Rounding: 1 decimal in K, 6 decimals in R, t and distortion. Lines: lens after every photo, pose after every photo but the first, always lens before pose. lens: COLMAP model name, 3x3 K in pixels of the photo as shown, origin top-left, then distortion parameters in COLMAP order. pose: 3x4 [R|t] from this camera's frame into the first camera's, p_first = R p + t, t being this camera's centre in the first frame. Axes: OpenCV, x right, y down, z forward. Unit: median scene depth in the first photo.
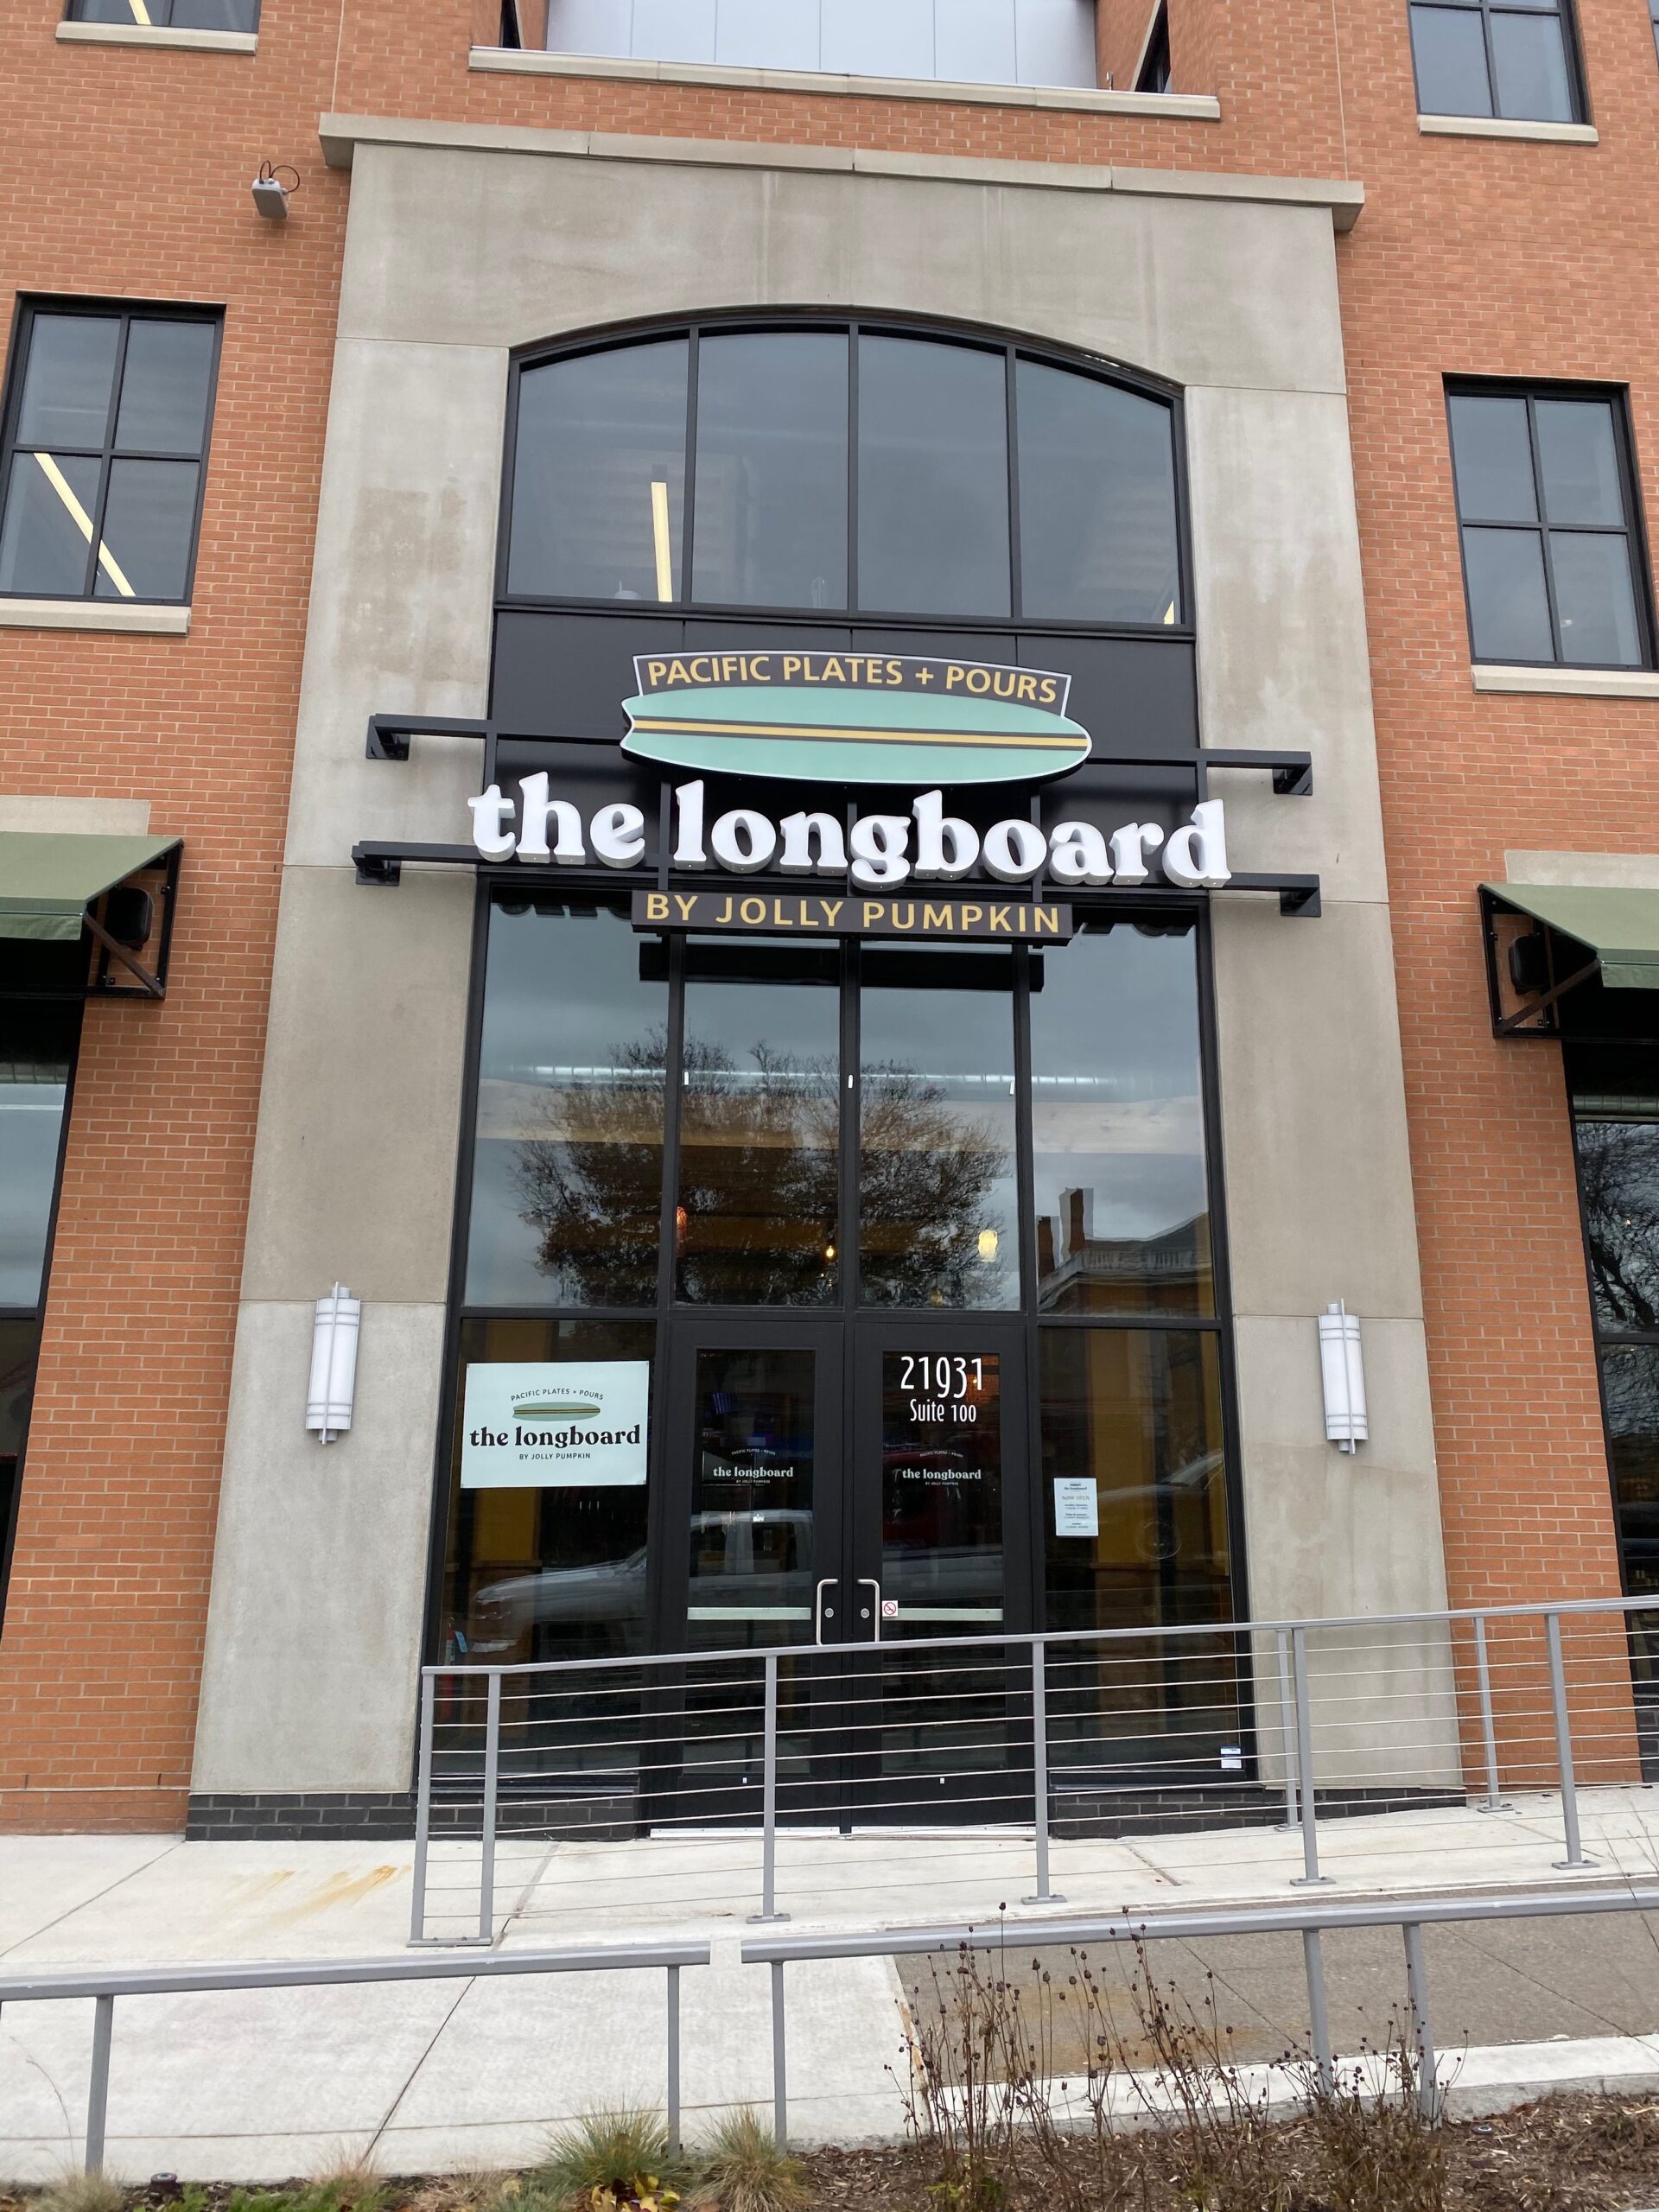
lens RADIAL K [[1646.5, 0, 829.5], [0, 1646.5, 1106.0], [0, 0, 1]] dist [0.007072, 0.004474]
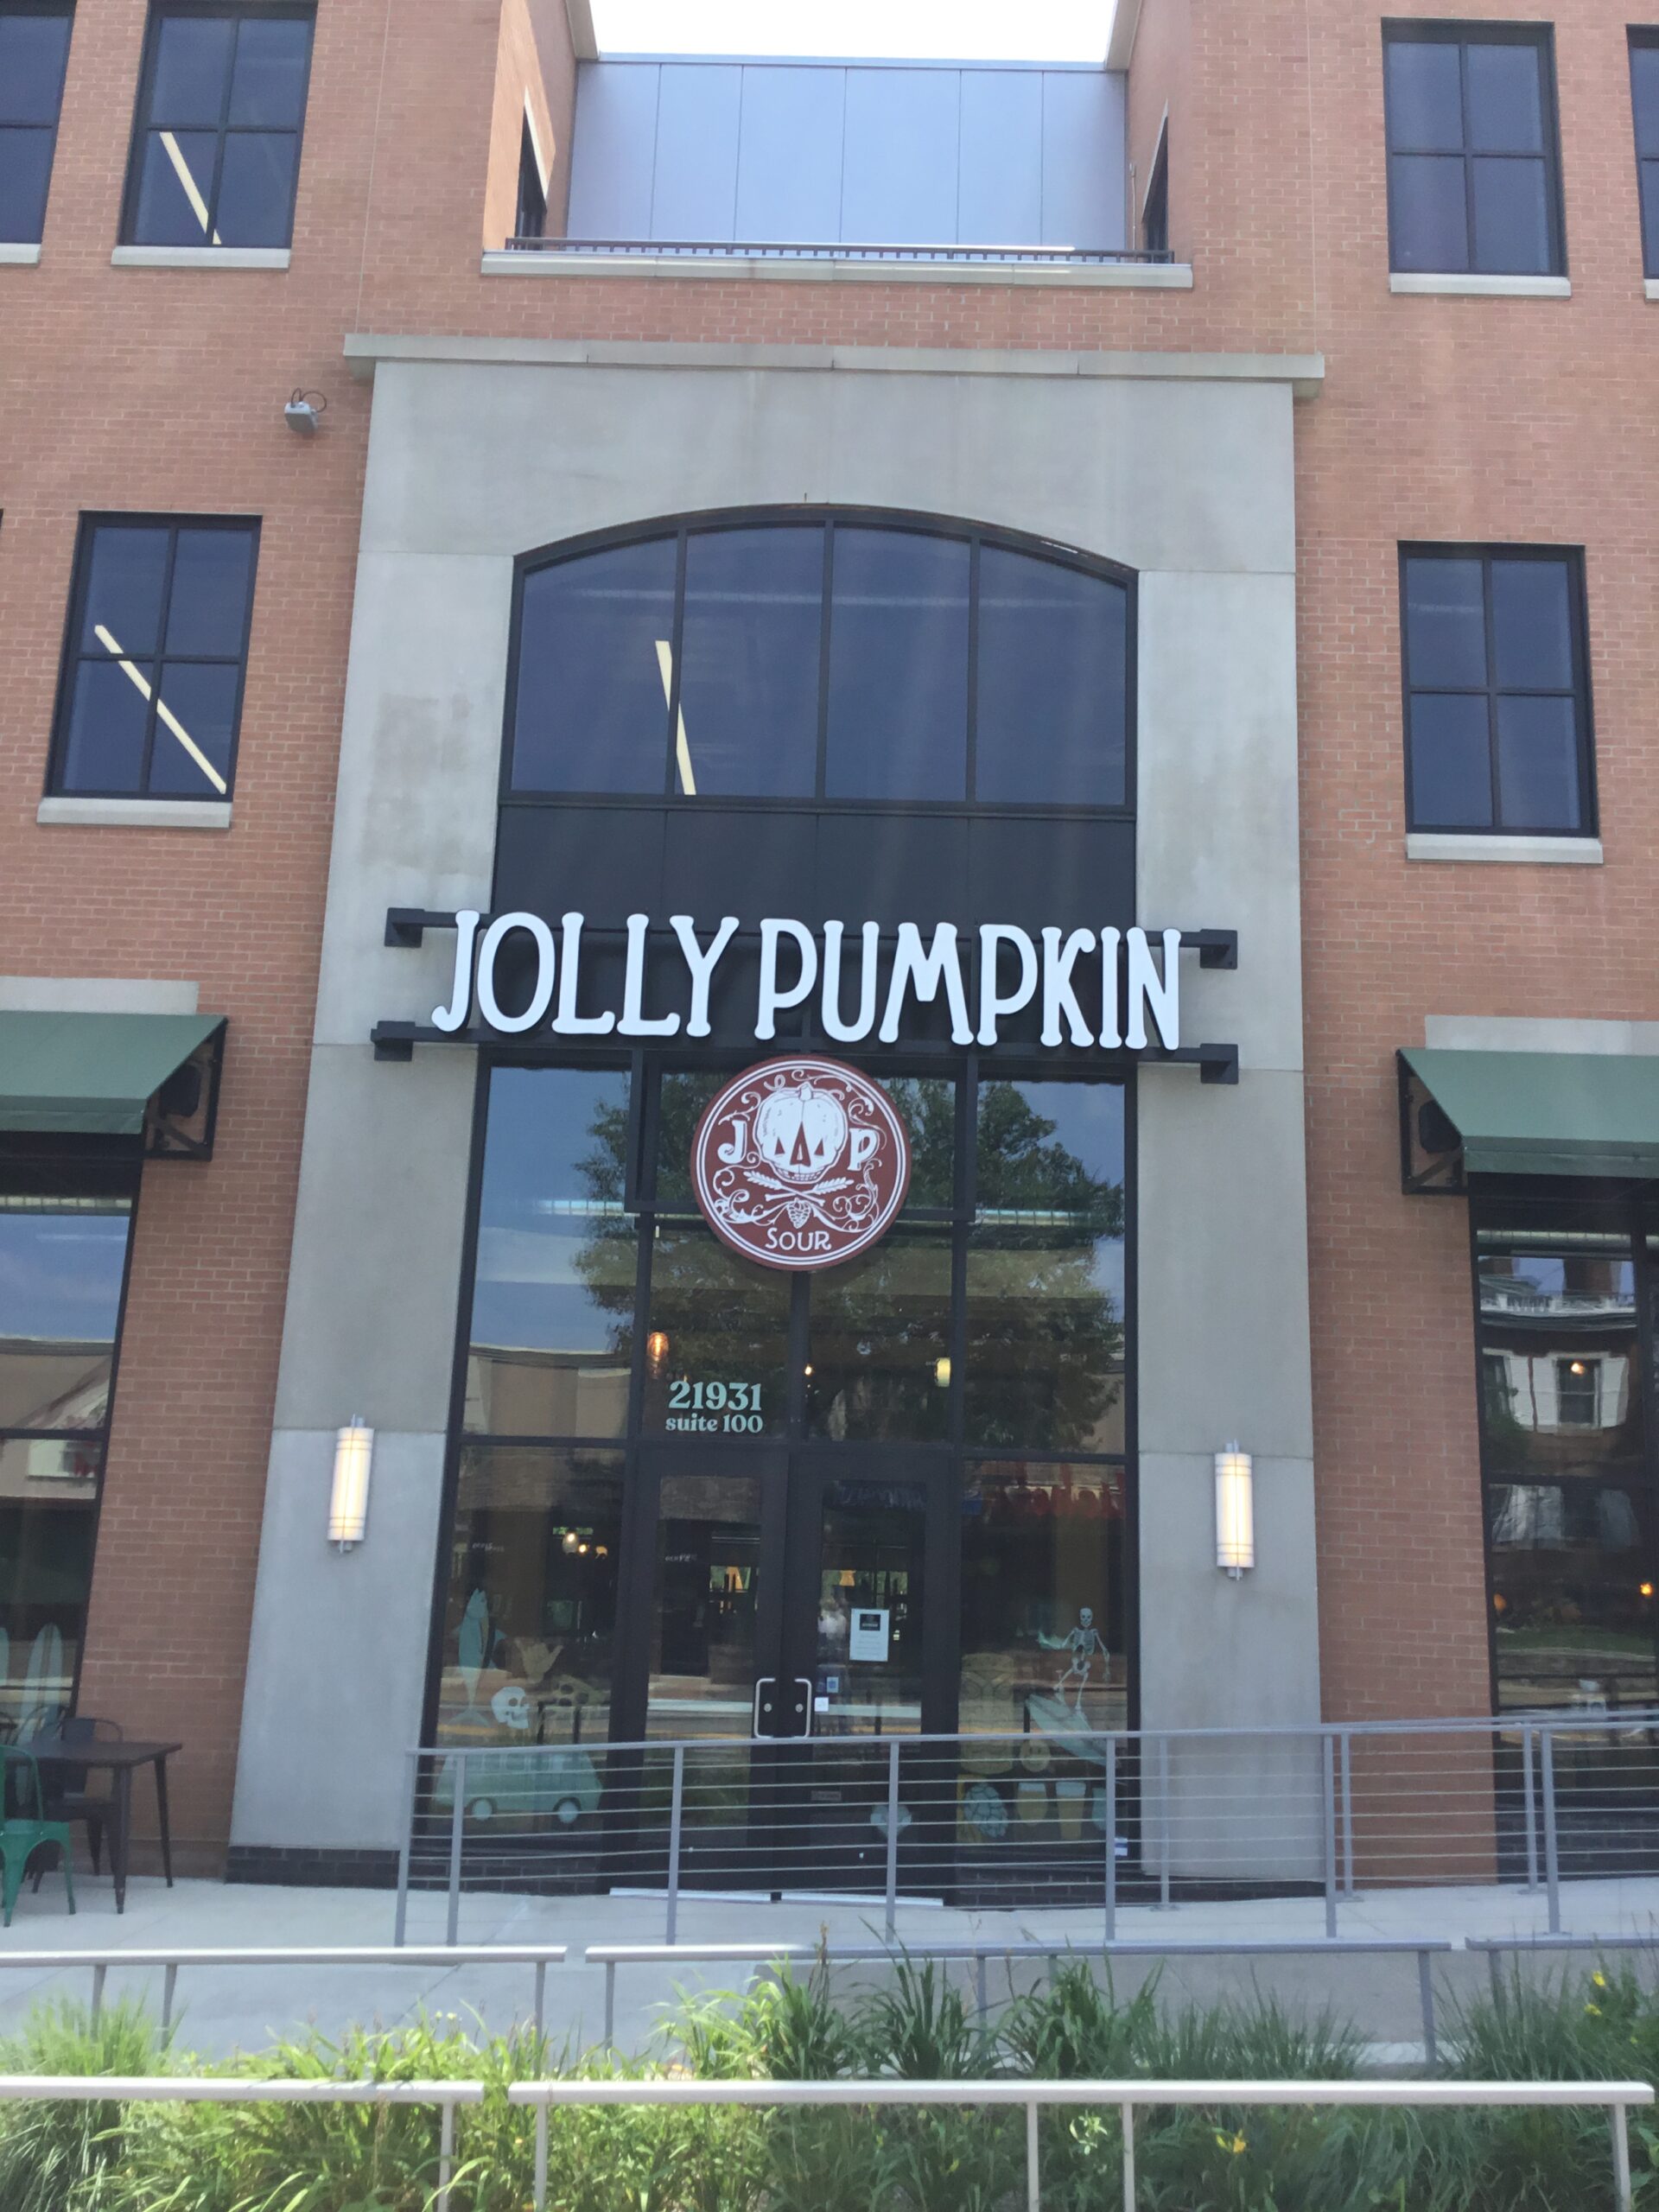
lens RADIAL K [[1939.0, 0, 829.5], [0, 1939.0, 1106.0], [0, 0, 1]] dist [0.131372, -0.217561]
pose [[0.996881, 0.008404, -0.078474, 0.127379], [-0.006390, 0.999645, 0.025872, -0.130882], [0.078663, -0.025290, 0.996580, -0.312195]]
